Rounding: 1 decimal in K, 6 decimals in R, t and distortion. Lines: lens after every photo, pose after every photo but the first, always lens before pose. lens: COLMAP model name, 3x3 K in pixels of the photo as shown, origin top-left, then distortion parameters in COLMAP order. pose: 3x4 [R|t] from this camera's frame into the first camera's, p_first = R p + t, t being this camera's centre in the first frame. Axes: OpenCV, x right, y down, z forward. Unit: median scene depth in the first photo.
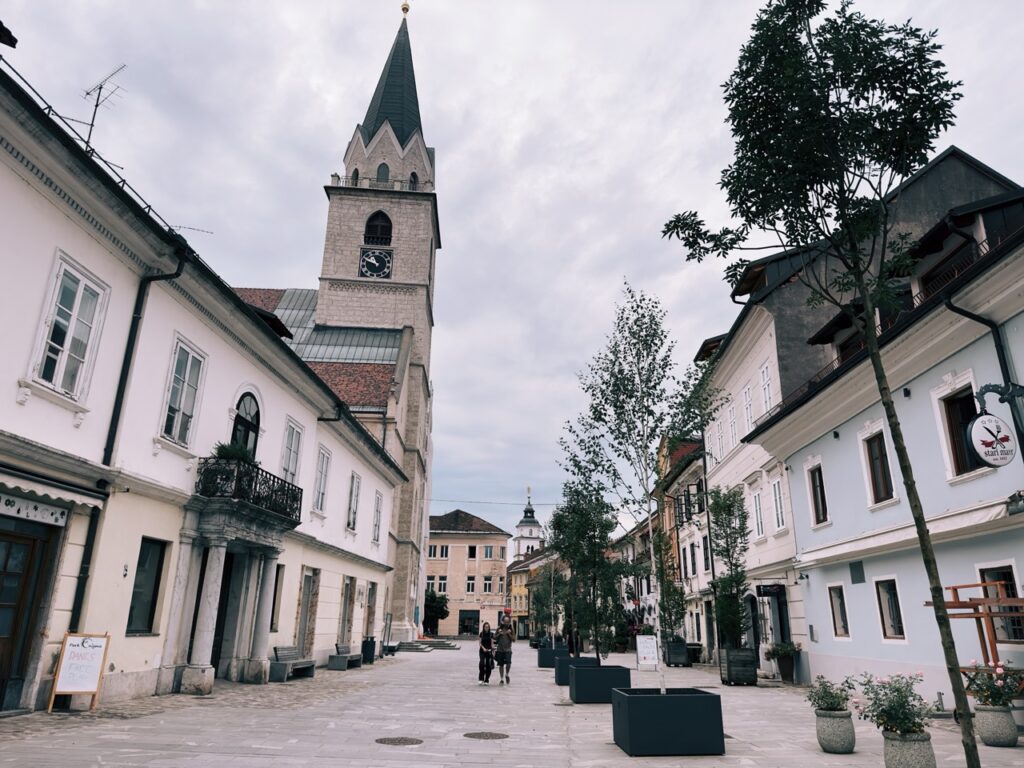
lens RADIAL K [[727.4, 0, 539.9], [0, 727.4, 383.9], [0, 0, 1]] dist [-0.001819, -0.001914]
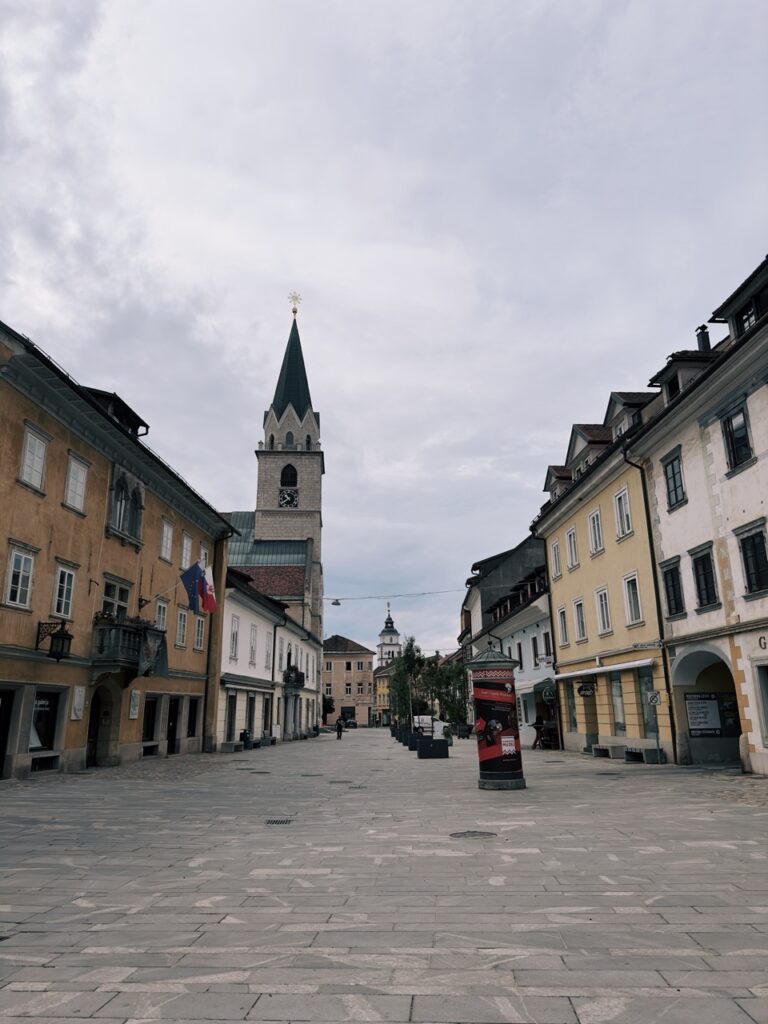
lens RADIAL K [[695.9, 0, 384.0], [0, 695.9, 512.0], [0, 0, 1]] dist [0.042037, -0.000405]
pose [[0.999408, -0.027783, -0.020268, 0.018286], [0.028504, 0.998937, 0.036236, -0.176321], [0.019240, -0.036792, 0.999138, -0.526437]]
